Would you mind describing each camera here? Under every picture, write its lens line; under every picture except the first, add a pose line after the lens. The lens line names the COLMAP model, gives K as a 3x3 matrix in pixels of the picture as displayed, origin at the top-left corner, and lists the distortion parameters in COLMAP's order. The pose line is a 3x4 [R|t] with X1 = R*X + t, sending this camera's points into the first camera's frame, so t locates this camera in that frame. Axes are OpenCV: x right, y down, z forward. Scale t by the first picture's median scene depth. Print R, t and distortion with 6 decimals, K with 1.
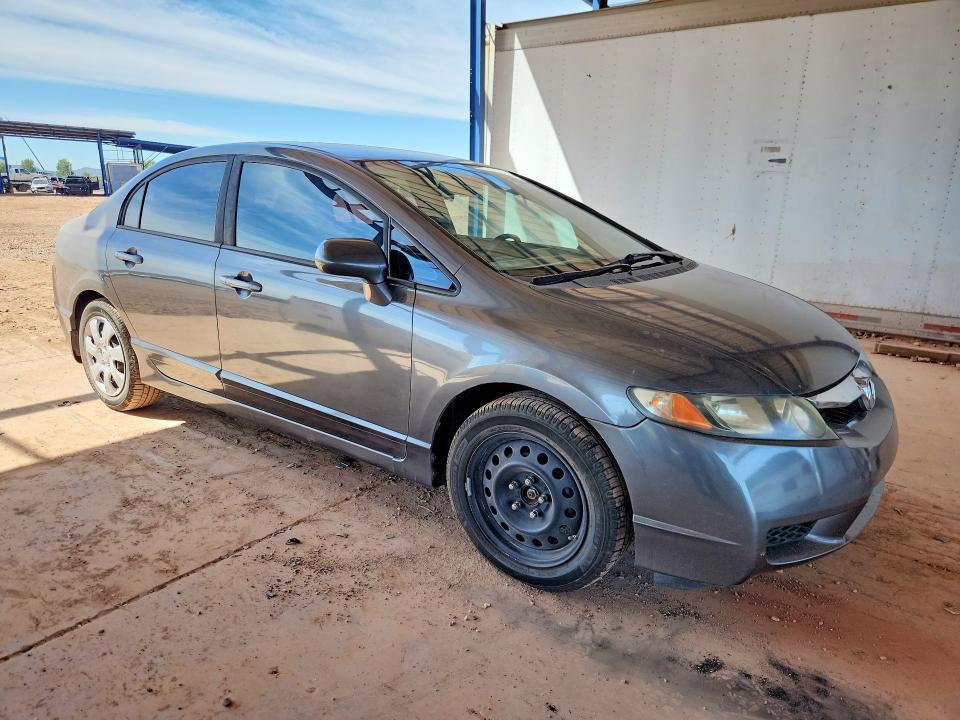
lens RADIAL K [[658.1, 0, 476.5], [0, 658.1, 359.0], [0, 0, 1]] dist [0.023084, -0.002116]
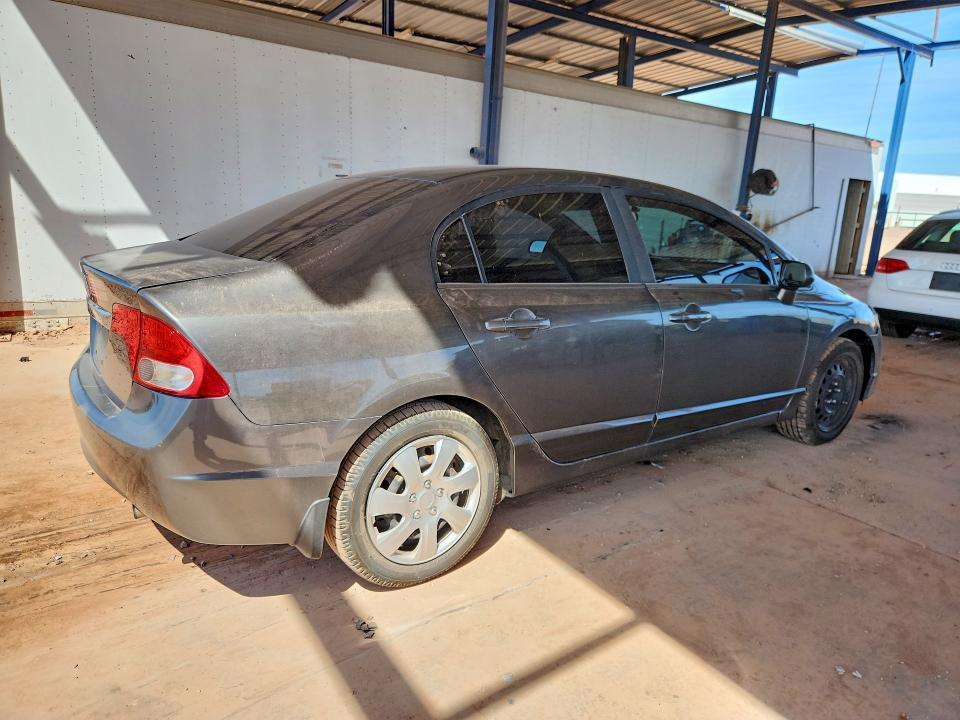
lens RADIAL K [[658.1, 0, 476.5], [0, 658.1, 359.0], [0, 0, 1]] dist [0.023084, -0.002116]
pose [[0.296770, -0.222423, 0.928685, -1.601589], [0.207991, 0.964205, 0.164465, -0.325996], [-0.932023, 0.144349, 0.332409, 1.101174]]
